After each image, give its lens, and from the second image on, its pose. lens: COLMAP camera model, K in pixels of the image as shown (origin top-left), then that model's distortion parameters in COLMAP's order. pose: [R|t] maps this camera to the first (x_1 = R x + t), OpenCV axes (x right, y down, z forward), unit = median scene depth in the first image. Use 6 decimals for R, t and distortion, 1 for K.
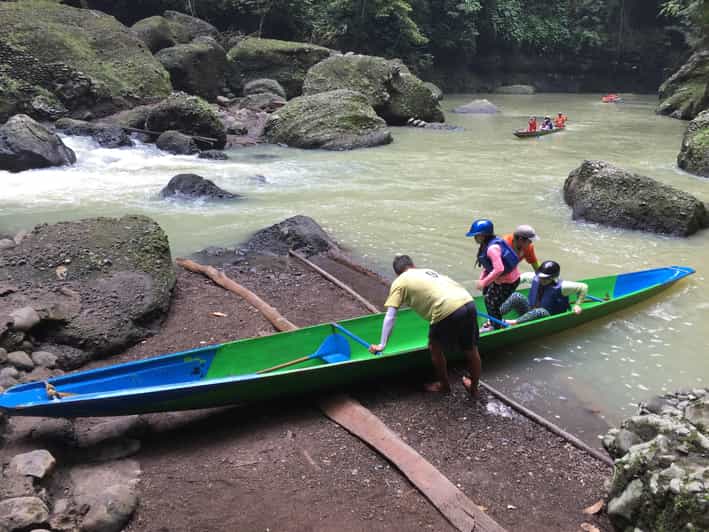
lens RADIAL K [[605.3, 0, 358.0], [0, 605.3, 270.5], [0, 0, 1]] dist [0.079570, -0.107474]
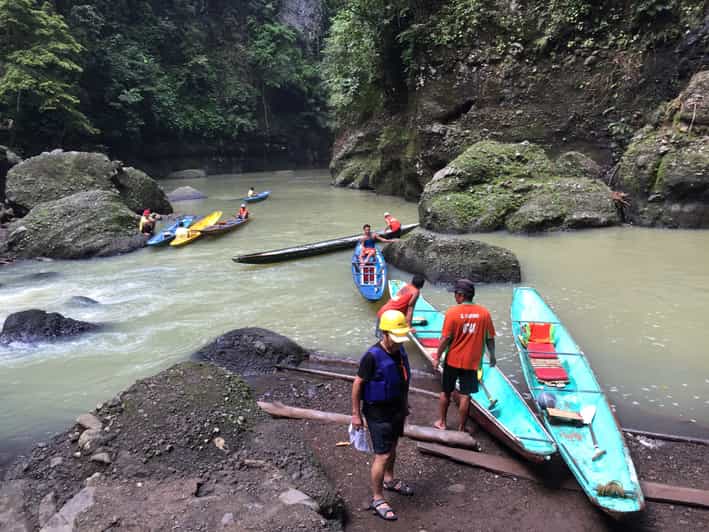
lens RADIAL K [[605.3, 0, 367.5], [0, 605.3, 267.7], [0, 0, 1]] dist [0.079570, -0.107474]
pose [[0.844096, -0.155874, 0.513035, -0.308823], [0.221552, 0.972705, -0.068984, -0.056848], [-0.488279, 0.171893, 0.855591, 0.066625]]
